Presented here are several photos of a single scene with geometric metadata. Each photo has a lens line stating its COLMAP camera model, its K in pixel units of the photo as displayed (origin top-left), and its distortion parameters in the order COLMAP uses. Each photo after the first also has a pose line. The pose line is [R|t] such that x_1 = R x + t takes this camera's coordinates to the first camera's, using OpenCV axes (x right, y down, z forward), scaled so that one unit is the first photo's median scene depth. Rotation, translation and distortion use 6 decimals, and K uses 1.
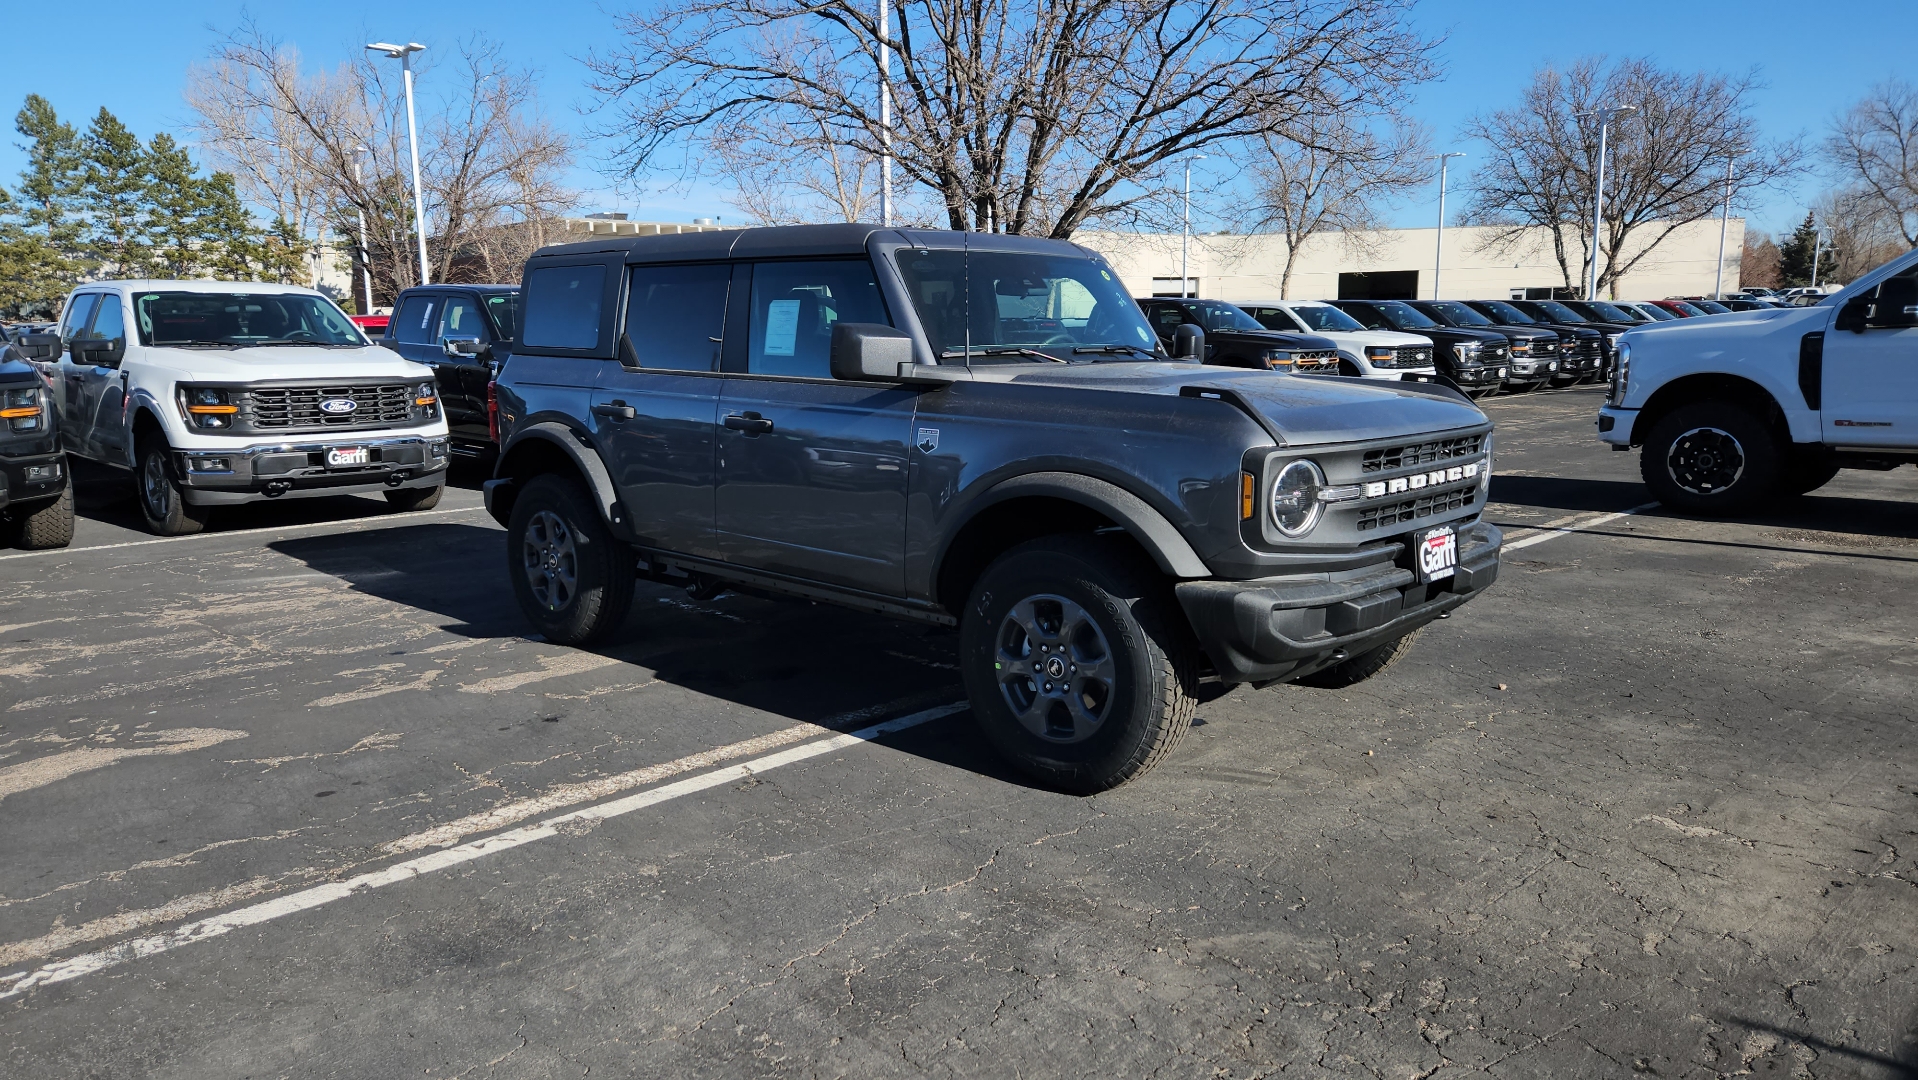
lens RADIAL K [[1290.0, 0, 942.7], [0, 1290.0, 533.1], [0, 0, 1]] dist [0.068191, -0.049603]
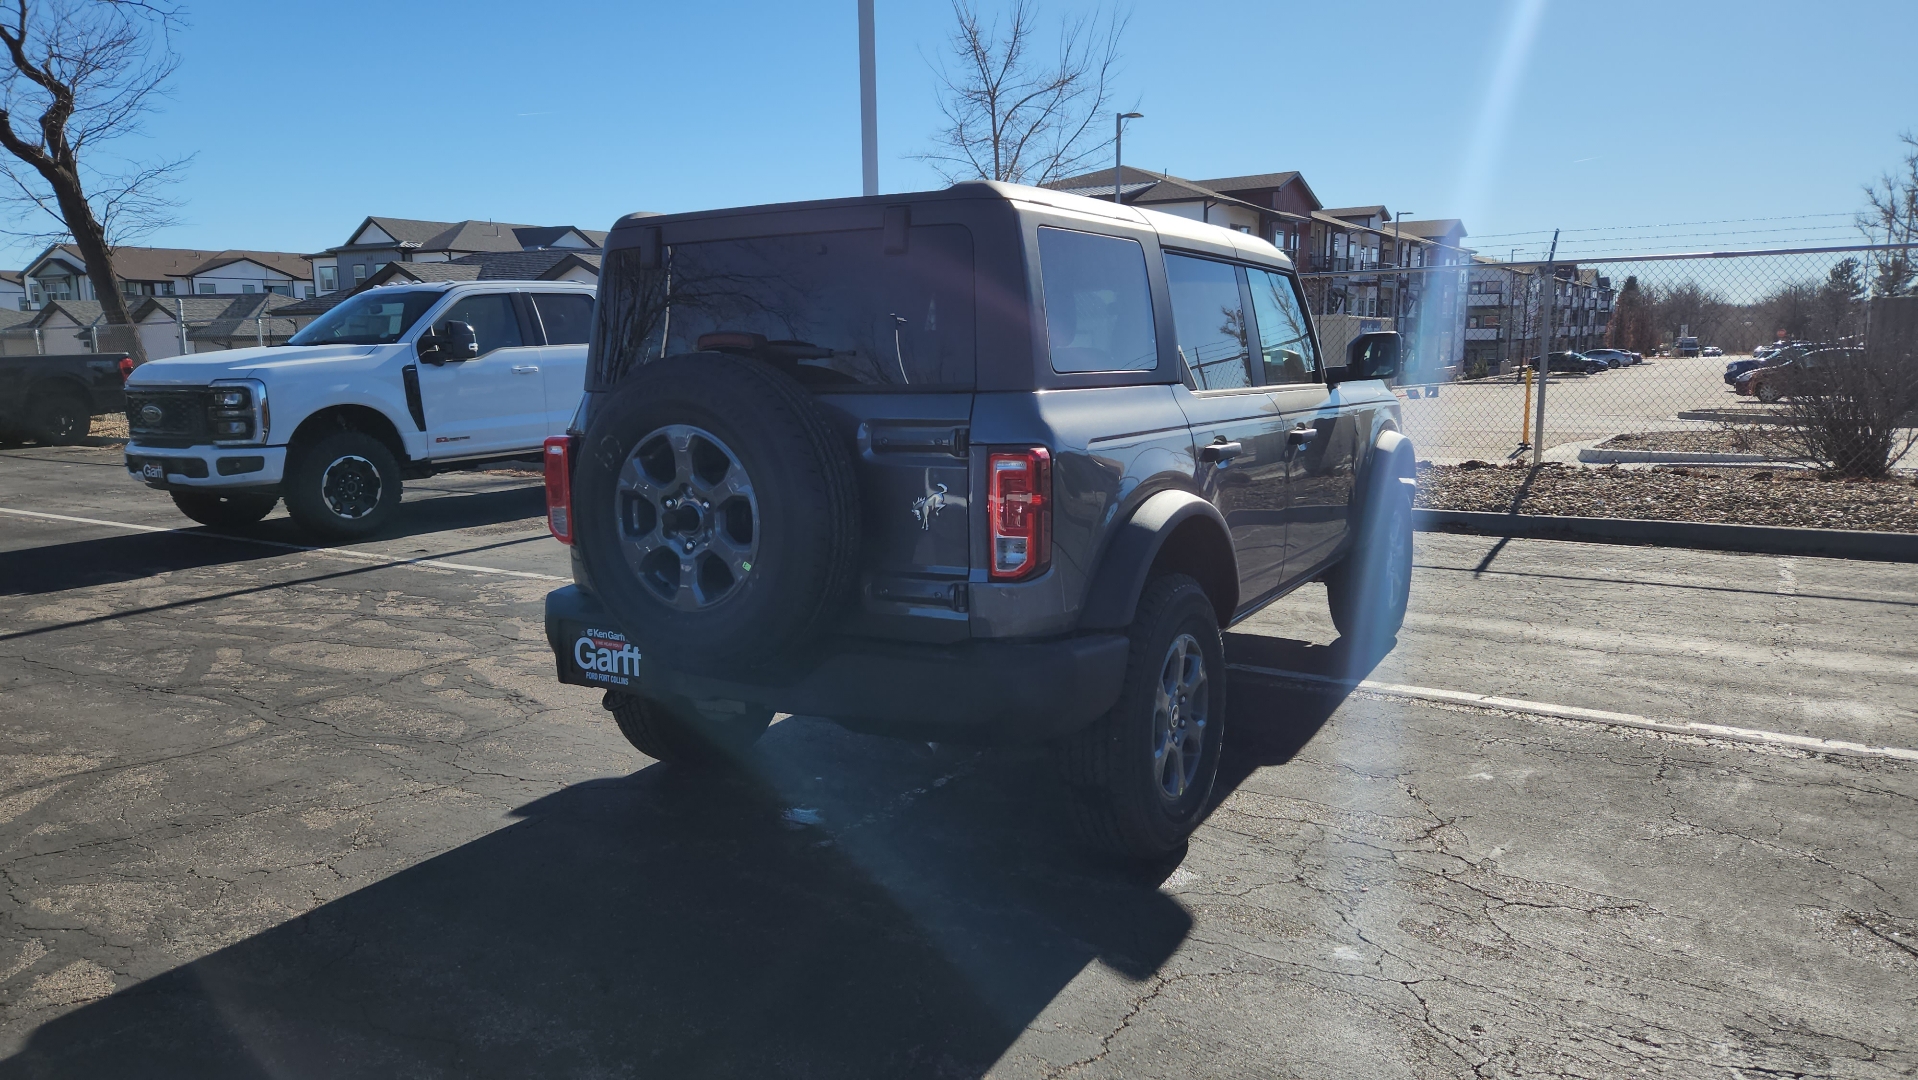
lens RADIAL K [[1274.1, 0, 912.6], [0, 1274.1, 516.3], [0, 0, 1]] dist [0.072817, -0.055669]
pose [[-0.202338, -0.117609, 0.972228, -0.979734], [0.170011, 0.973470, 0.153142, -0.211514], [-0.964446, 0.196276, -0.176975, 1.390652]]
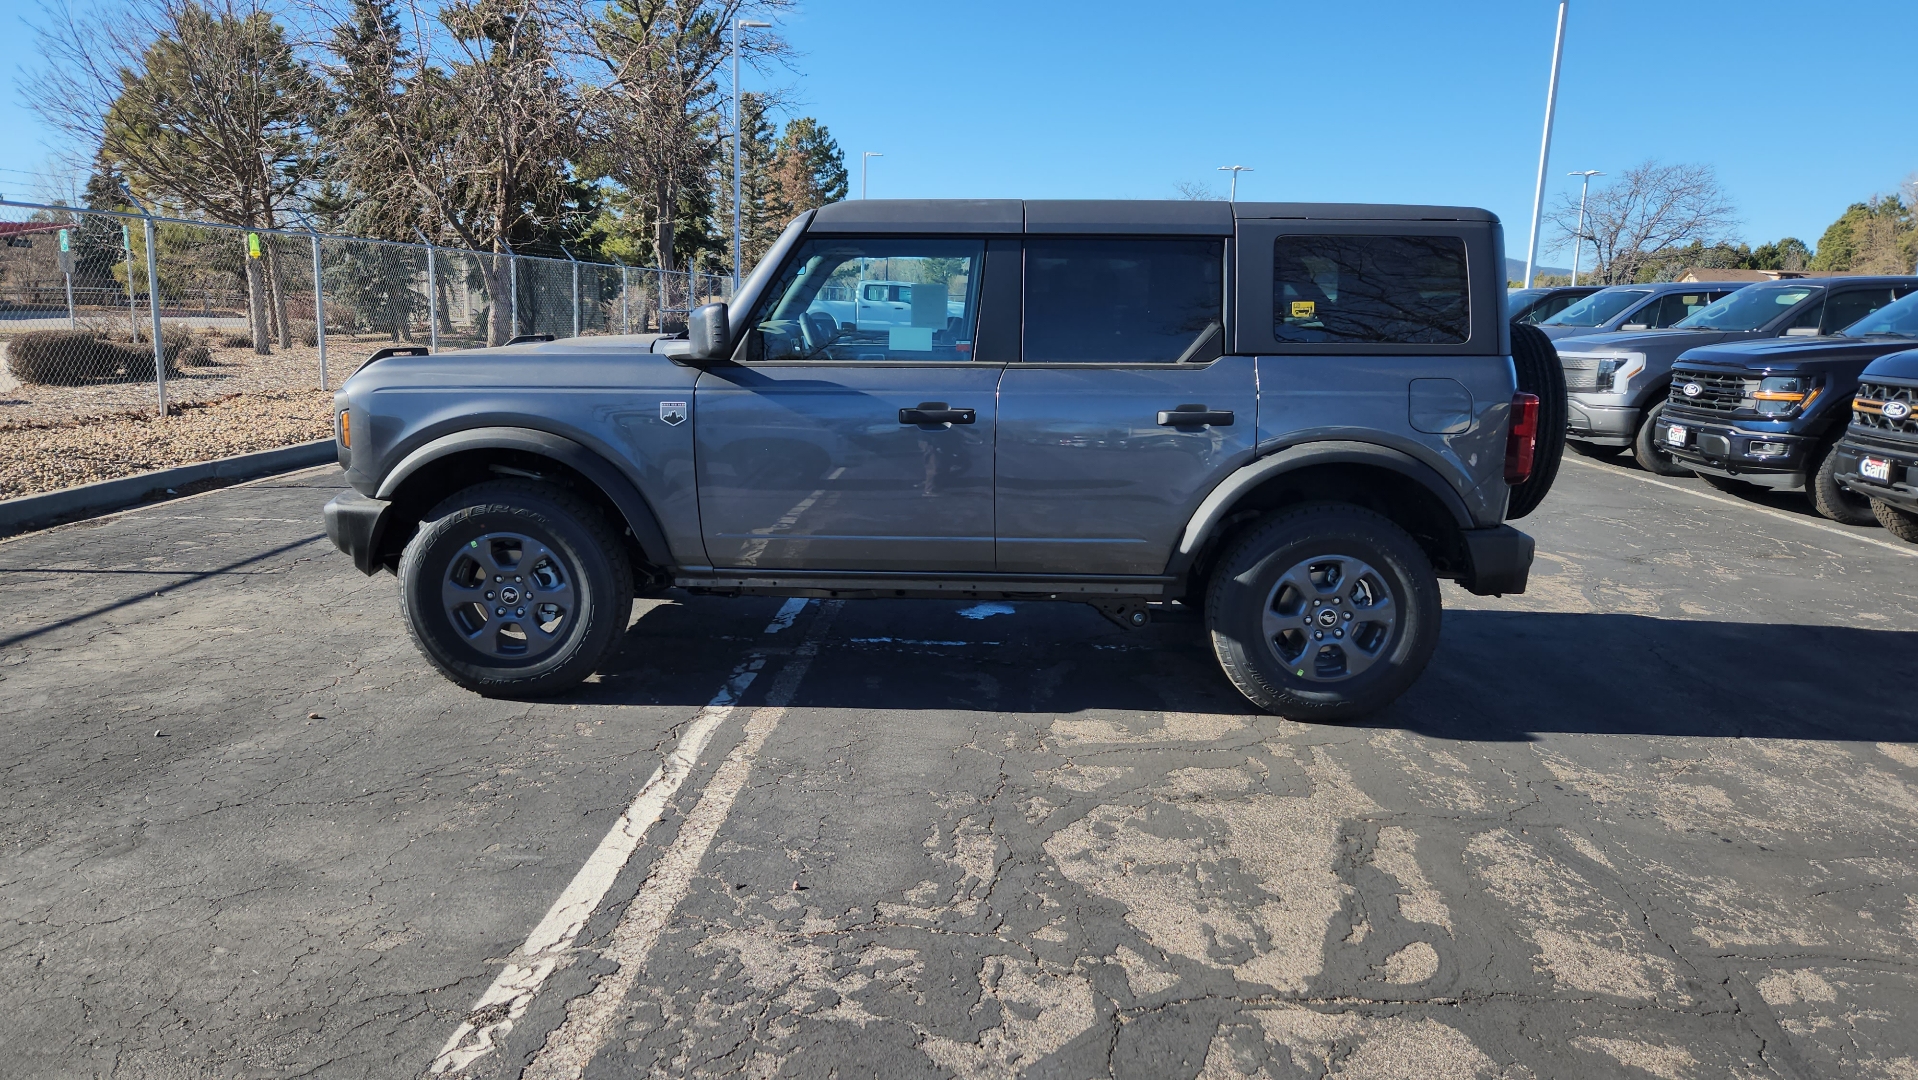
lens RADIAL K [[1279.8, 0, 918.6], [0, 1279.8, 534.2], [0, 0, 1]] dist [0.071668, -0.055378]
pose [[-0.747133, 0.107899, -0.655858, 0.678057], [-0.120923, 0.948204, 0.293746, -0.297431], [0.653582, 0.298775, -0.695387, 1.819722]]
